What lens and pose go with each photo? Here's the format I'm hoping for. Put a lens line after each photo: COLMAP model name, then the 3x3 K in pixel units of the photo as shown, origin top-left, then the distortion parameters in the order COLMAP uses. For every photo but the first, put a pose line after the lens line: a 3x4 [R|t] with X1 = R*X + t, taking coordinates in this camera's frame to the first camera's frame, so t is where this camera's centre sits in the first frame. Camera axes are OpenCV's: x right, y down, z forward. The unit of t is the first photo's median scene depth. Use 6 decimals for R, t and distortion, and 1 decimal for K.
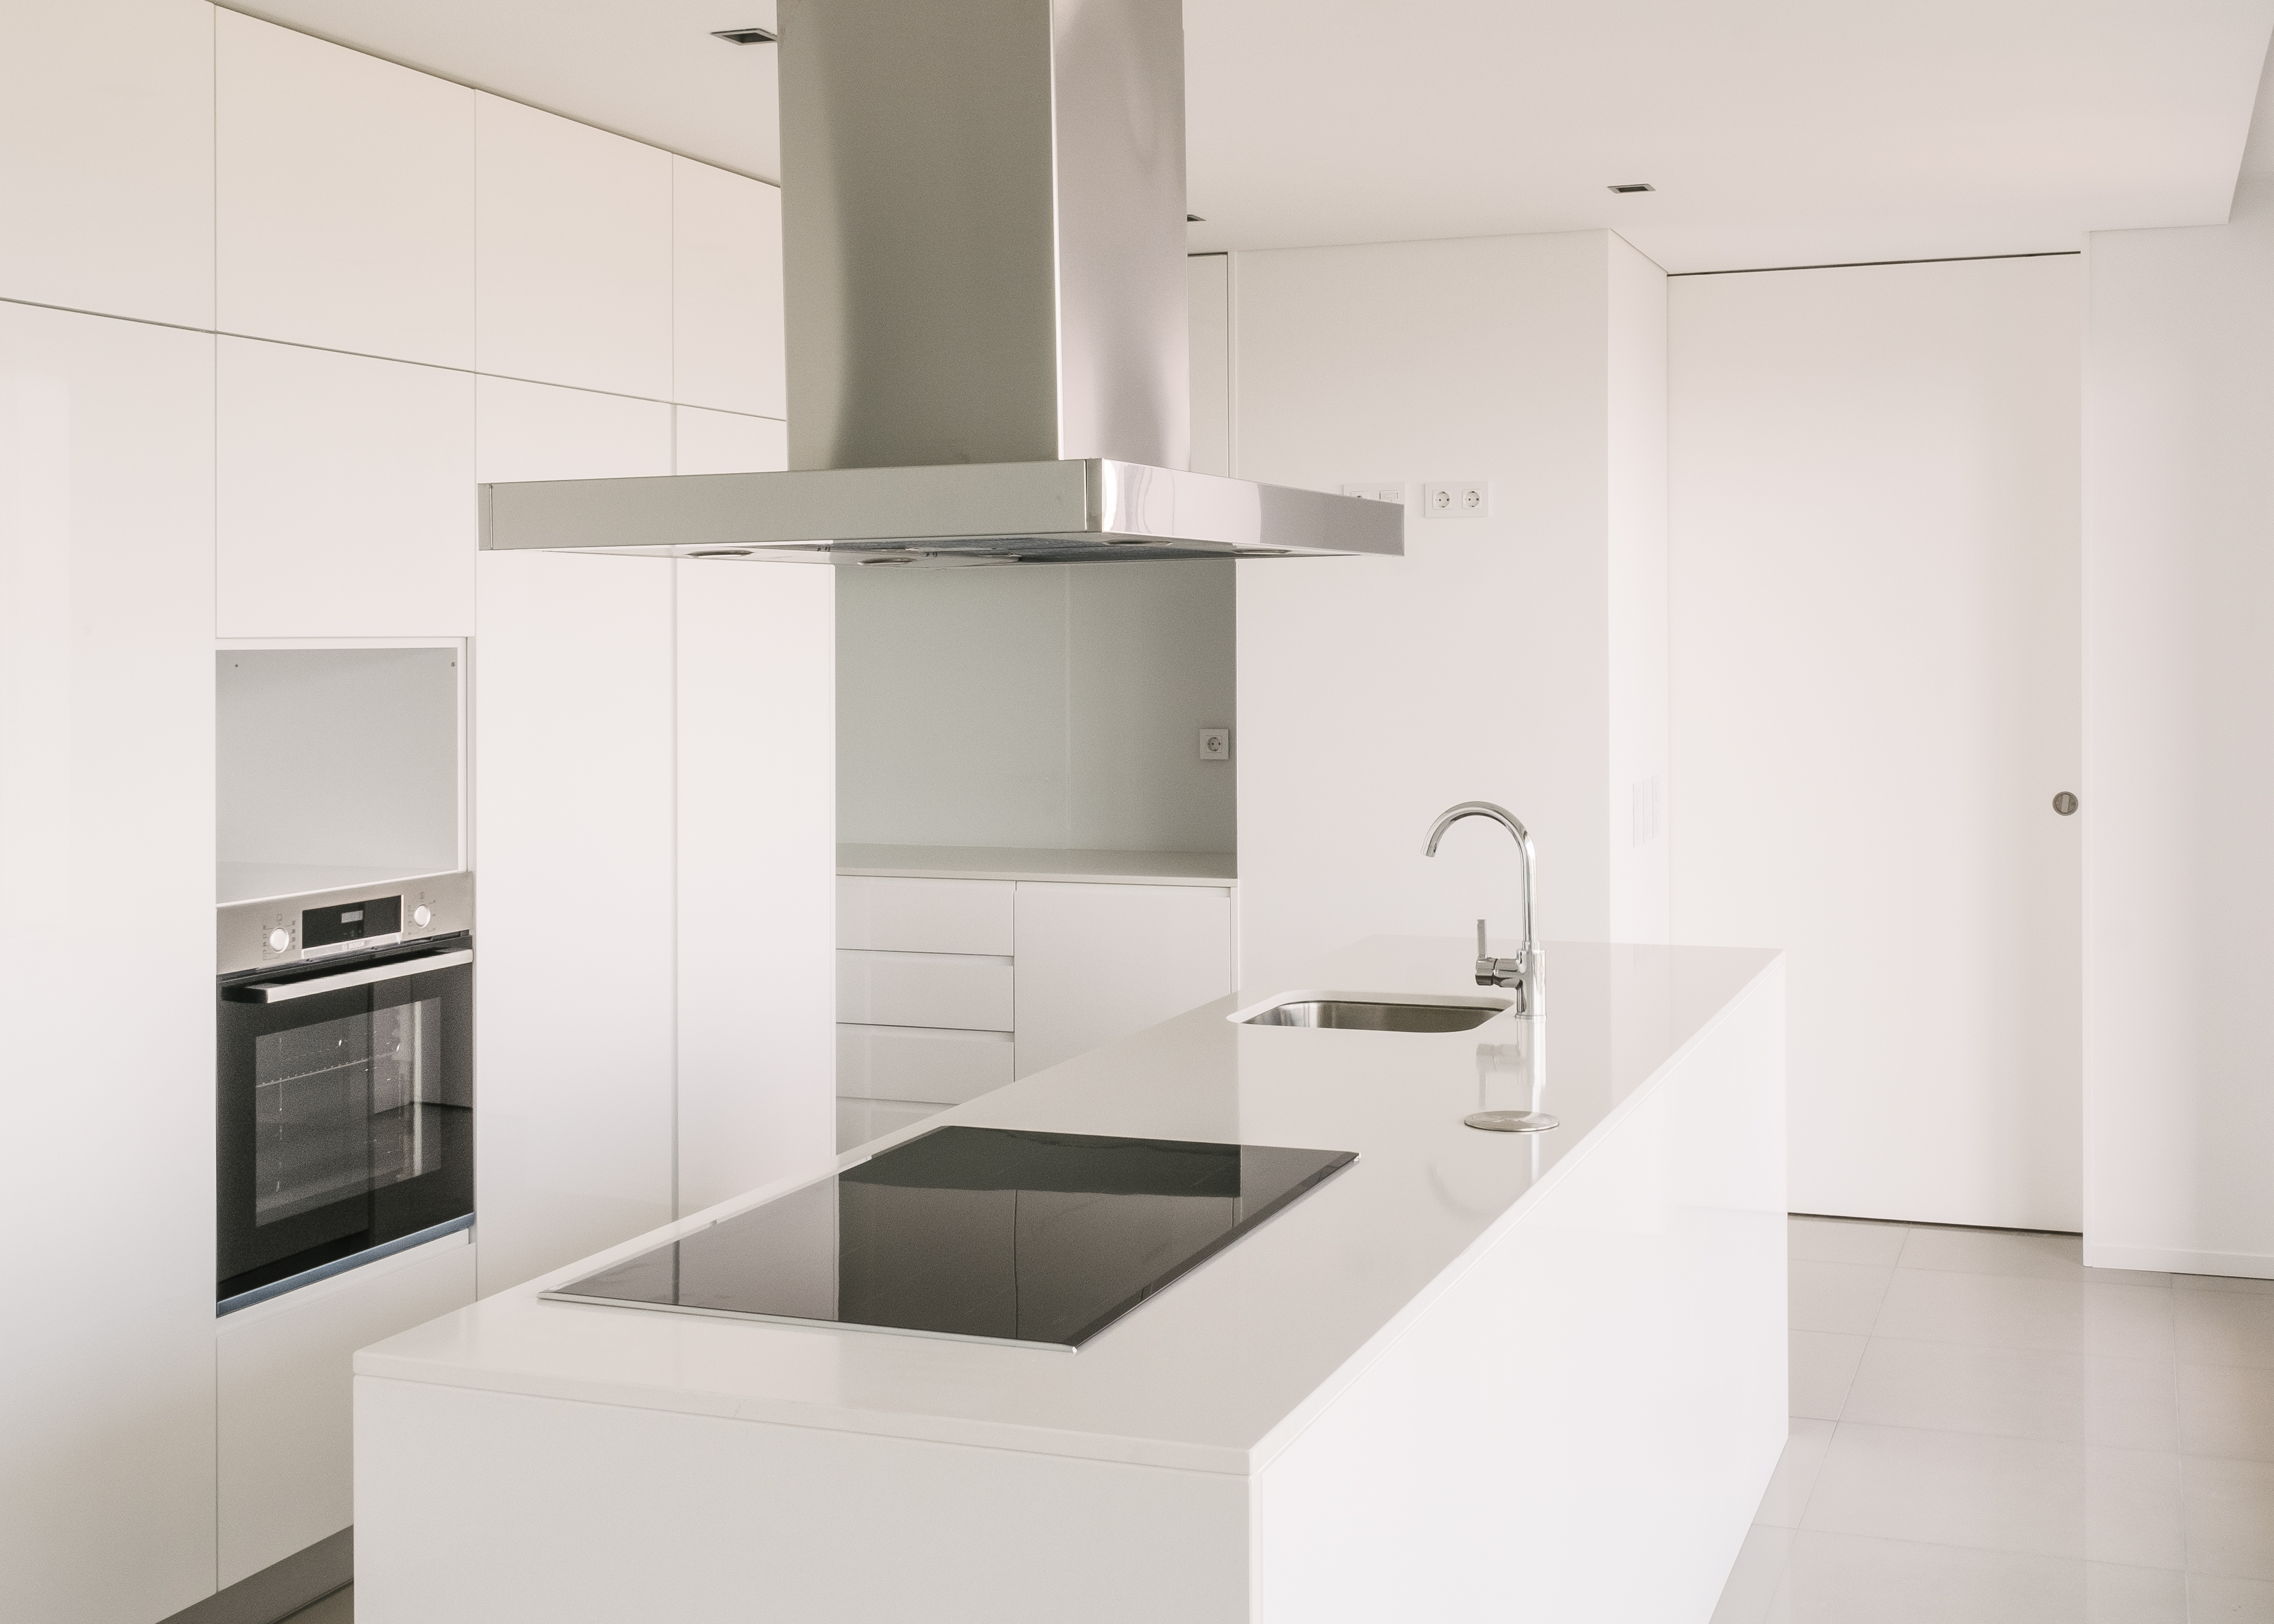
lens RADIAL K [[2279.3, 0, 1137.0], [0, 2279.3, 812.0], [0, 0, 1]] dist [-0.005354, -0.004647]
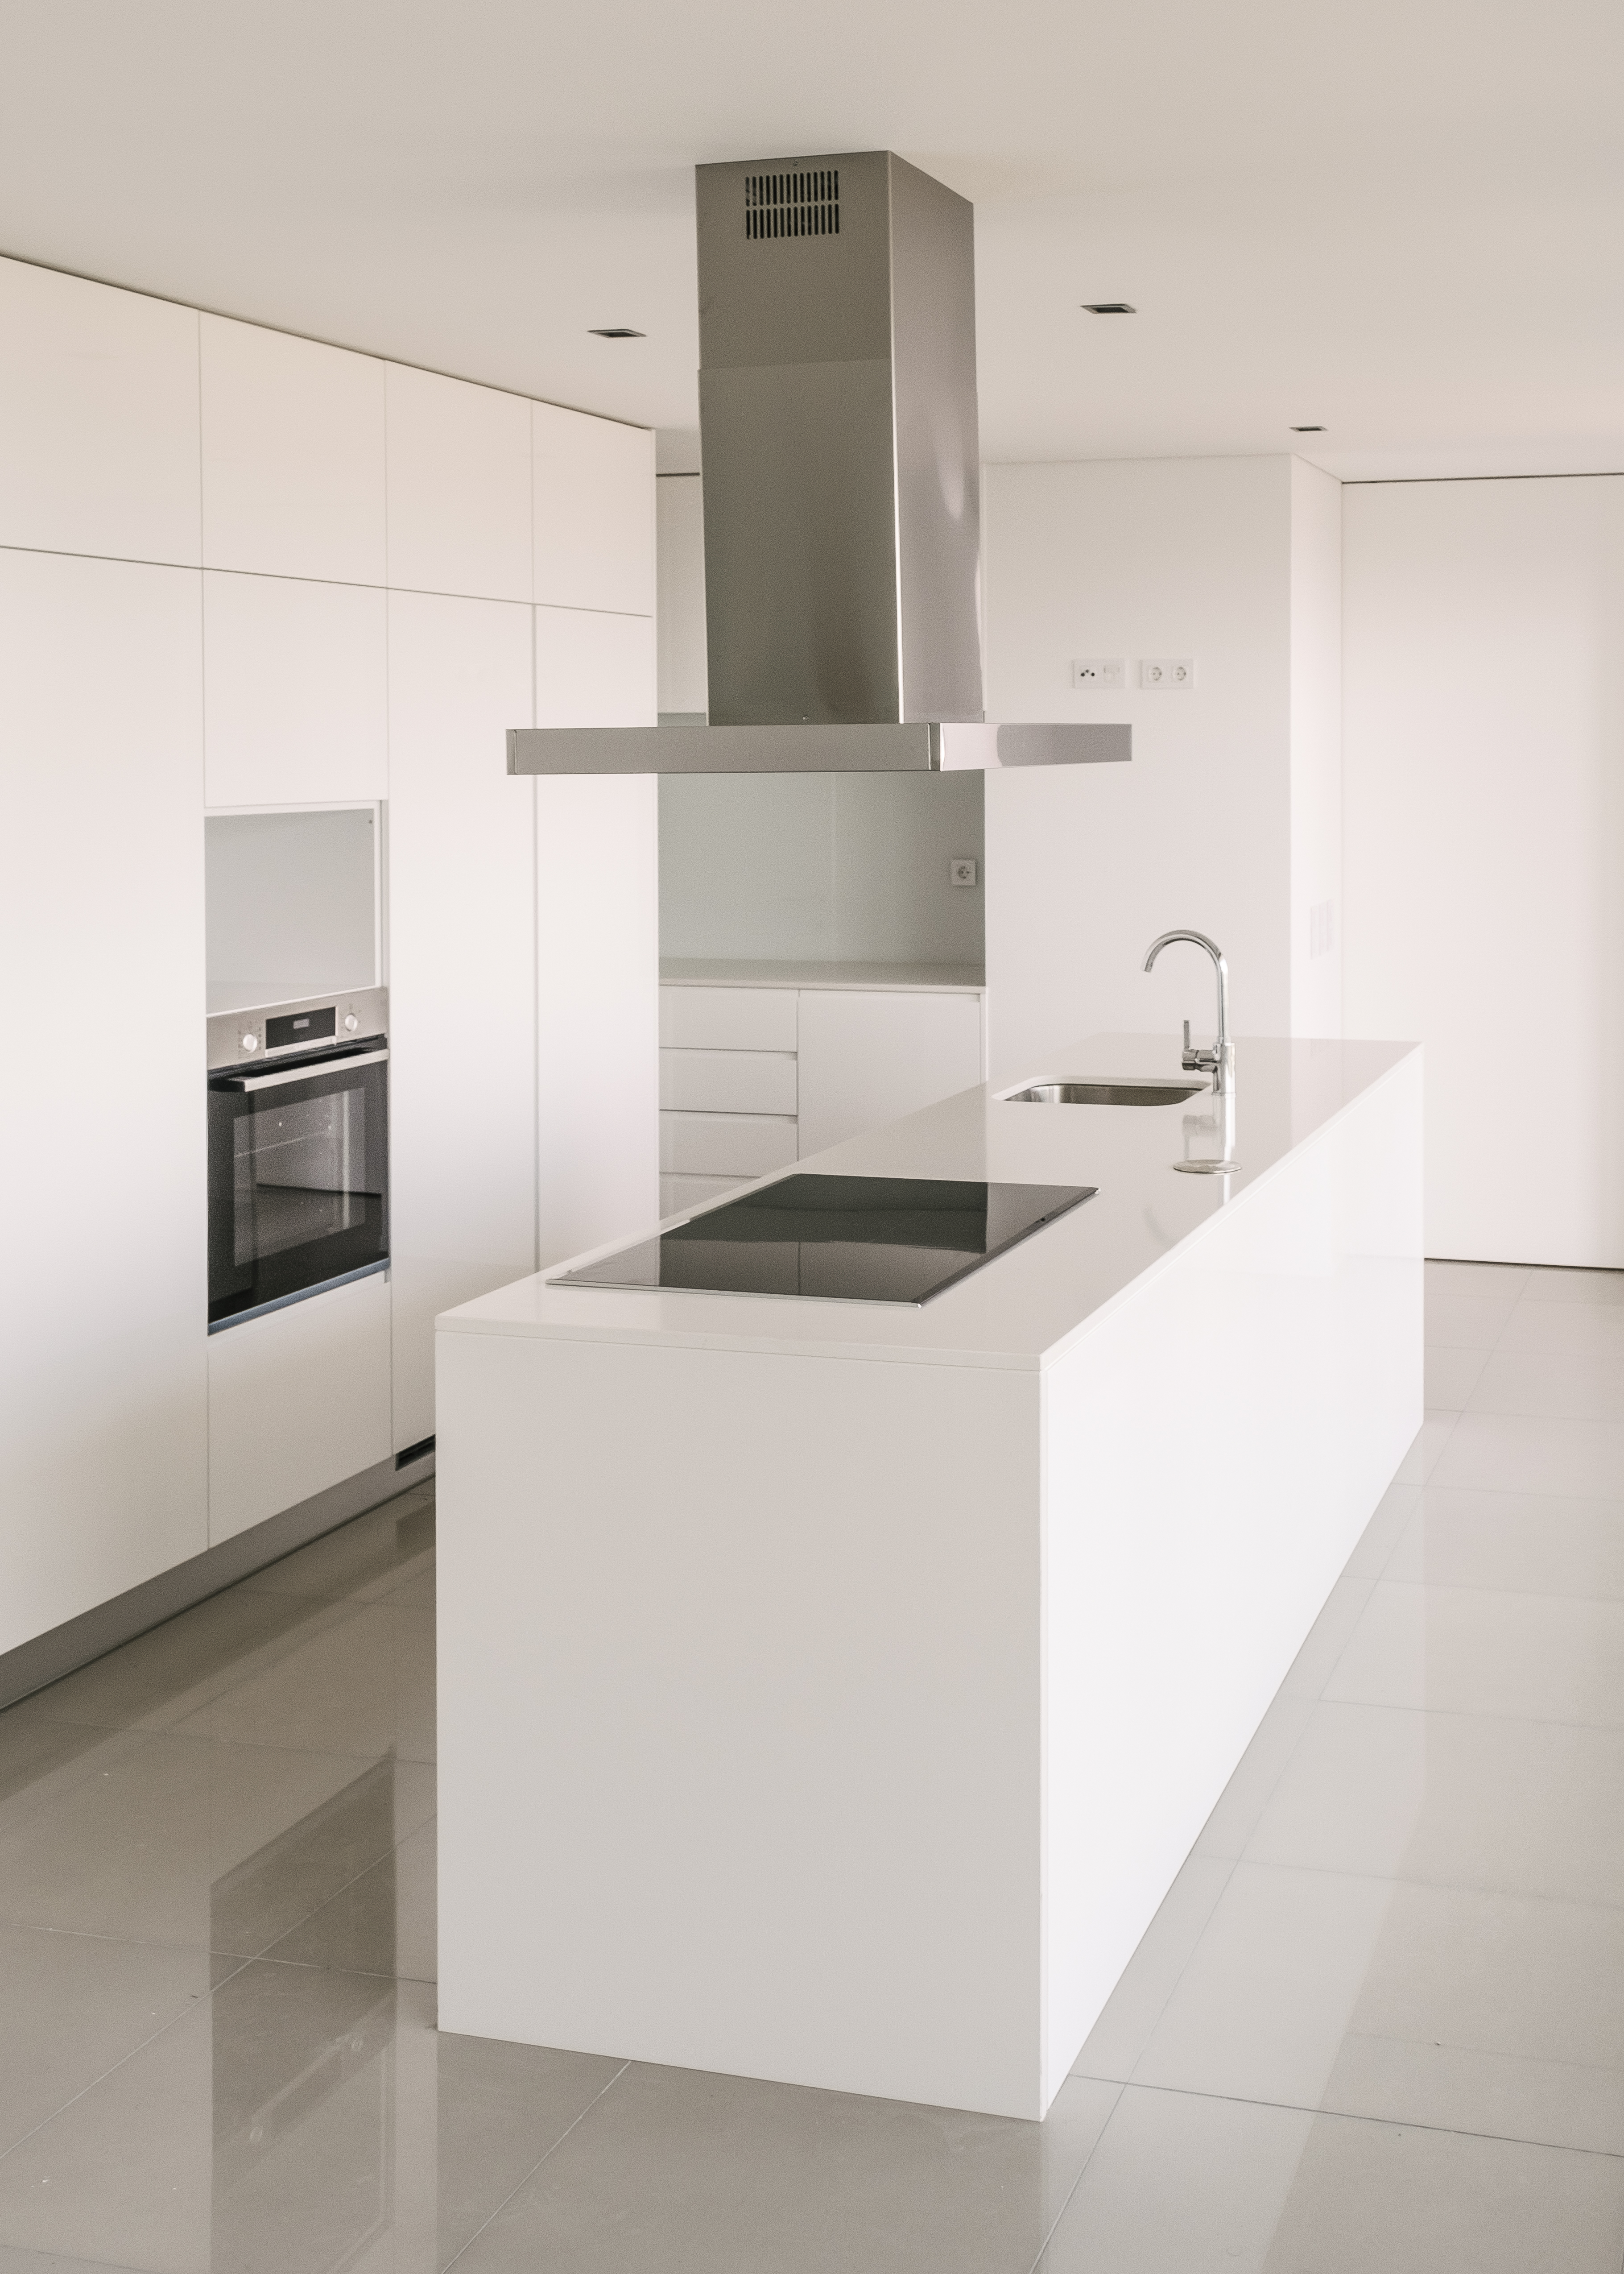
lens RADIAL K [[3338.4, 0, 812.0], [0, 3338.4, 1137.0], [0, 0, 1]] dist [-0.051623, -0.054384]
pose [[0.999273, -0.008272, 0.037204, -0.129141], [0.005108, 0.996424, 0.084345, -0.046175], [-0.037769, -0.084094, 0.995742, -0.863202]]
